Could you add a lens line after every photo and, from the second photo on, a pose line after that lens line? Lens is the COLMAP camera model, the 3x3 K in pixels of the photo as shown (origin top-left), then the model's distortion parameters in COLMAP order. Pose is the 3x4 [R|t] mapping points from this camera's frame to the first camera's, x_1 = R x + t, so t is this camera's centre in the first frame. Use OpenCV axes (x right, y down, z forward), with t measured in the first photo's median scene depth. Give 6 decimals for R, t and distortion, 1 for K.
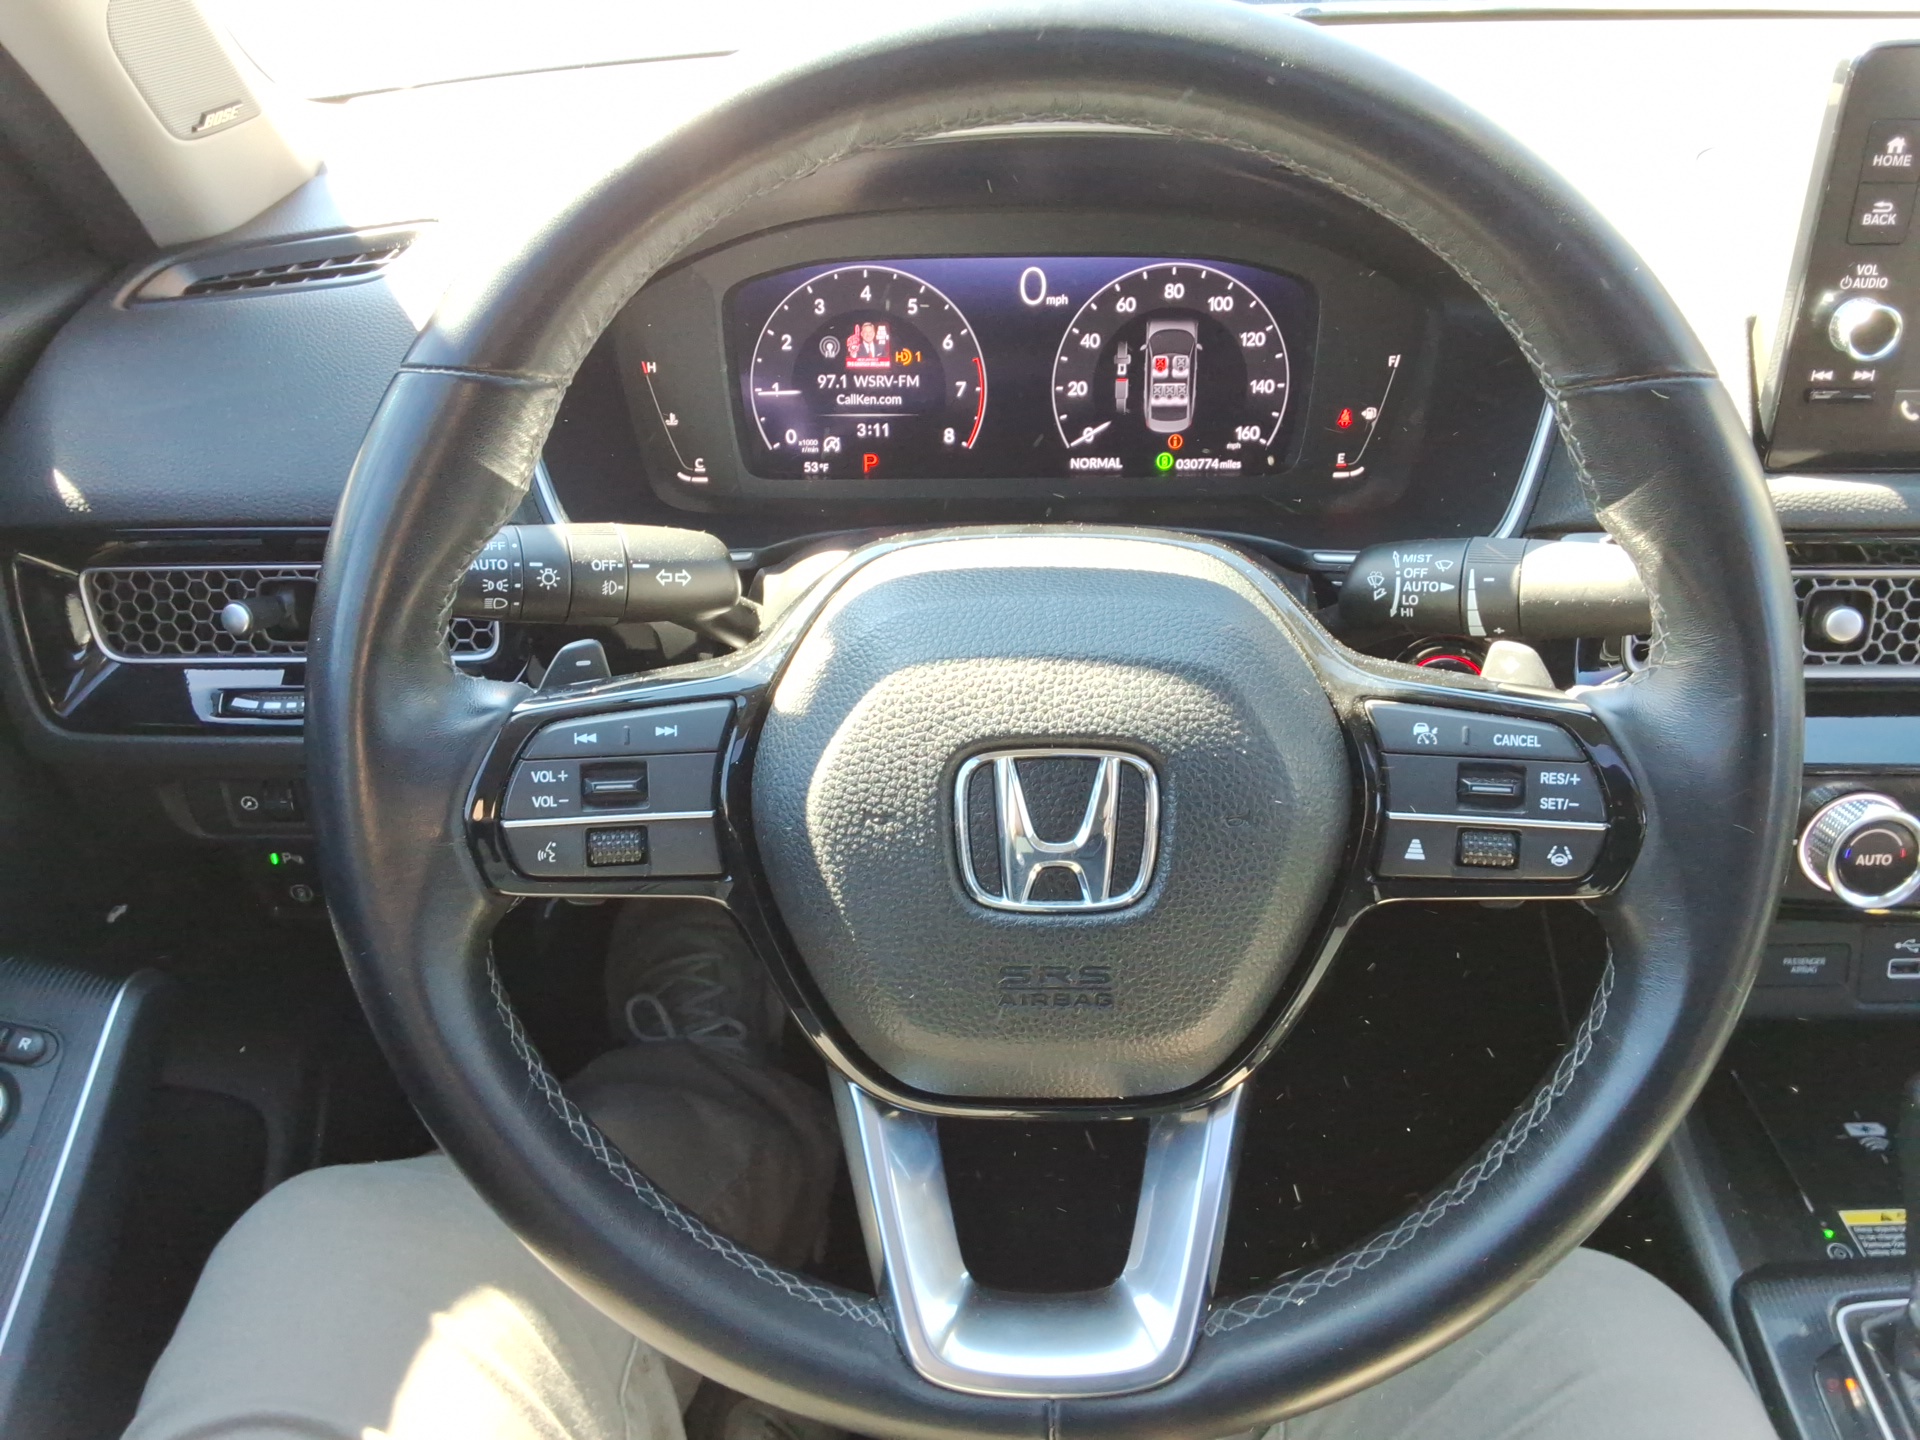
lens RADIAL K [[1542.1, 0, 984.2], [0, 1542.1, 715.7], [0, 0, 1]] dist [0.116816, -0.170447]
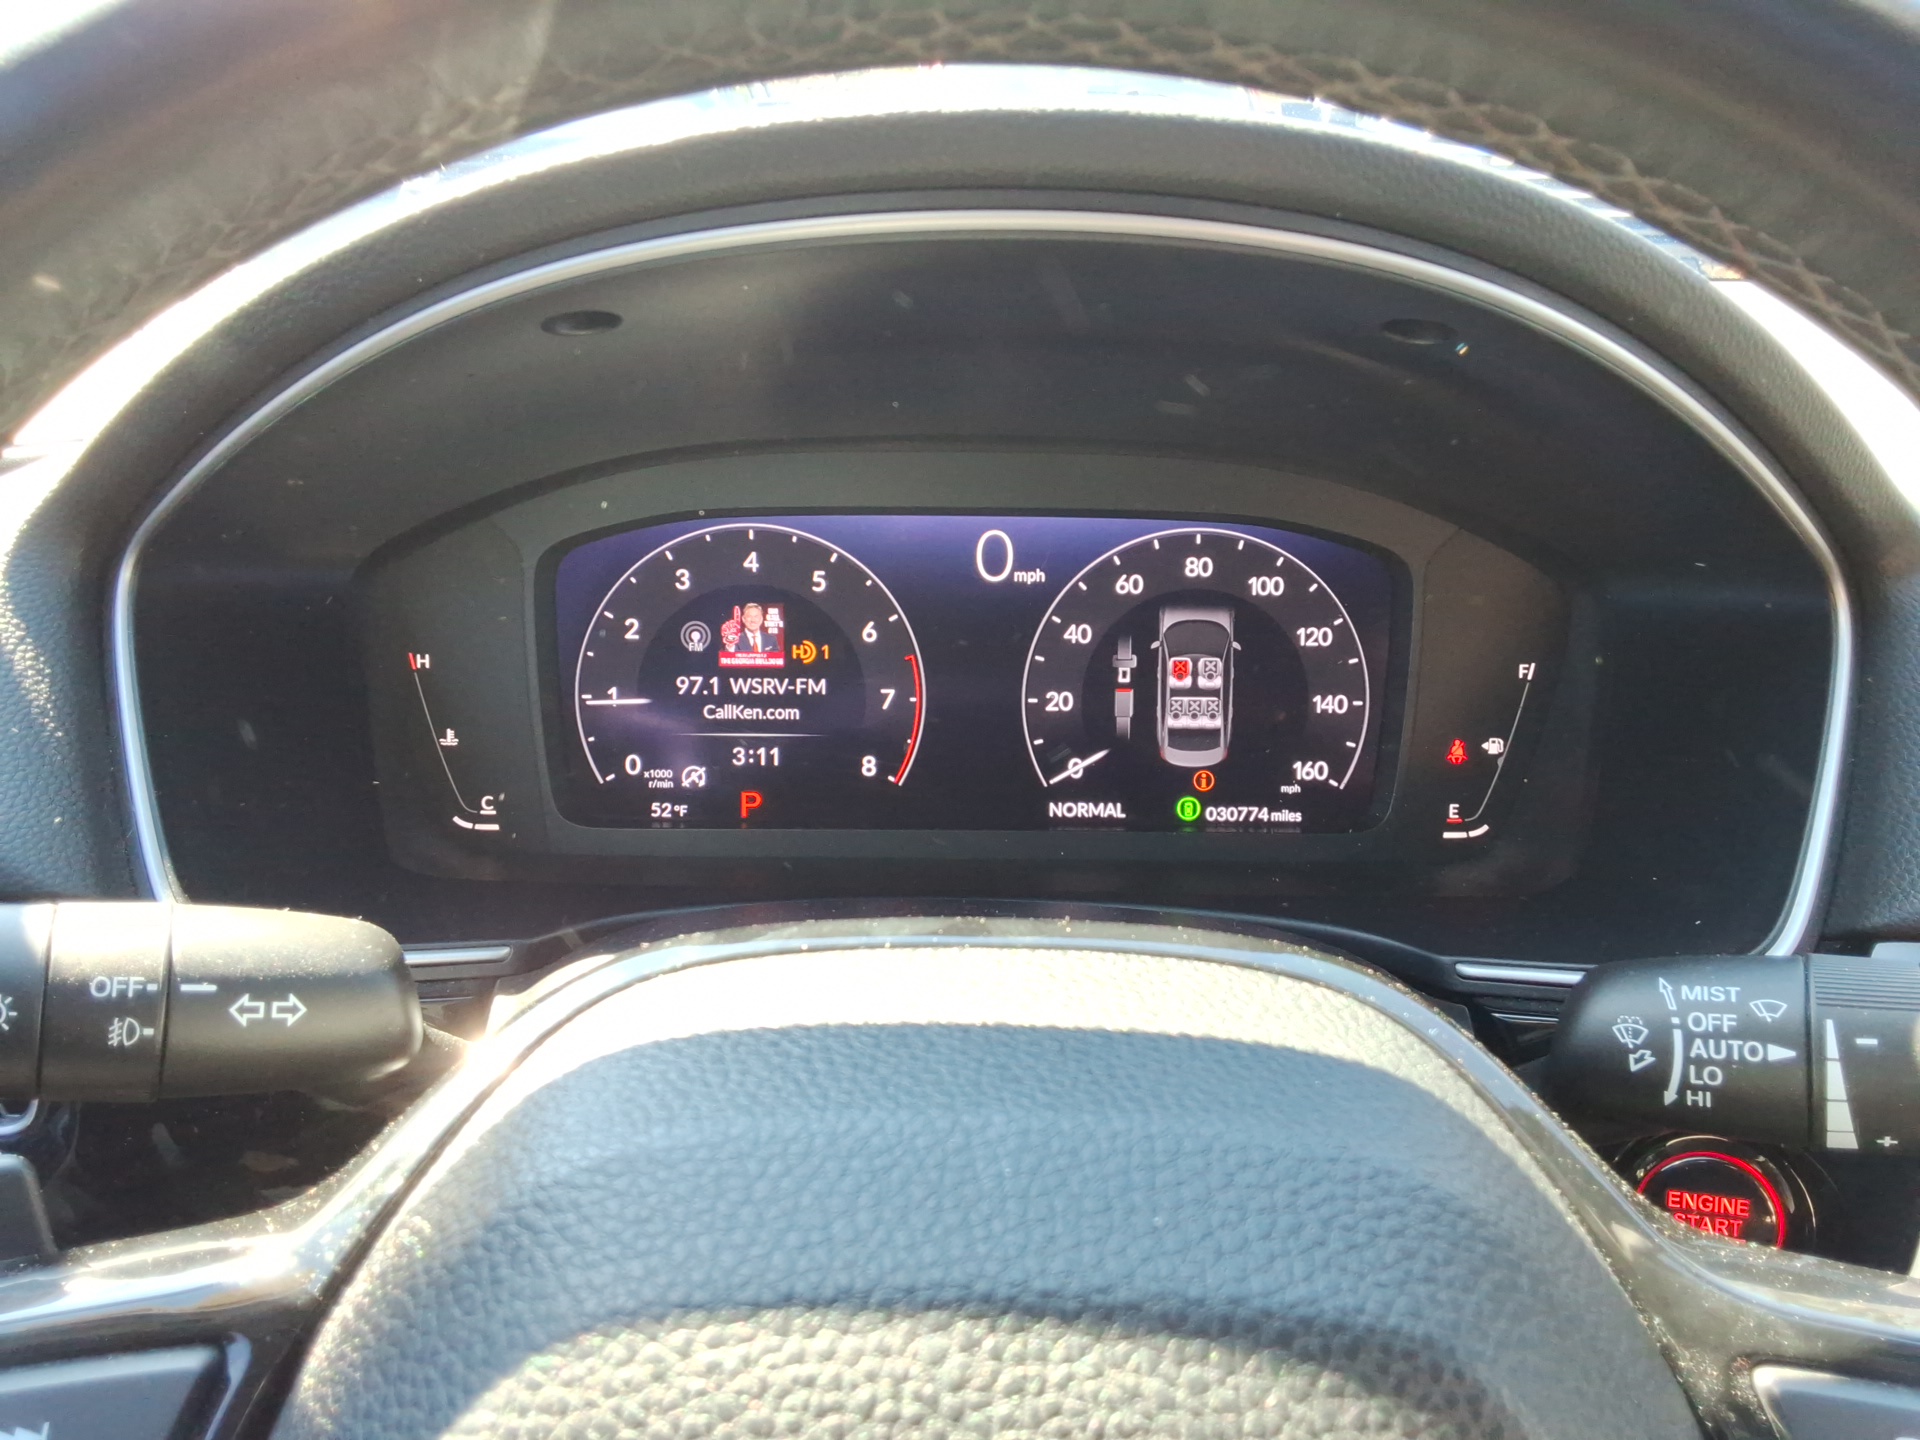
lens RADIAL K [[1542.1, 0, 979.6], [0, 1542.1, 703.8], [0, 0, 1]] dist [0.116816, -0.170447]
pose [[0.999849, 0.015992, 0.006788, 0.029440], [-0.013938, 0.971632, -0.236085, -0.070228], [-0.010371, 0.235955, 0.971709, 0.485741]]
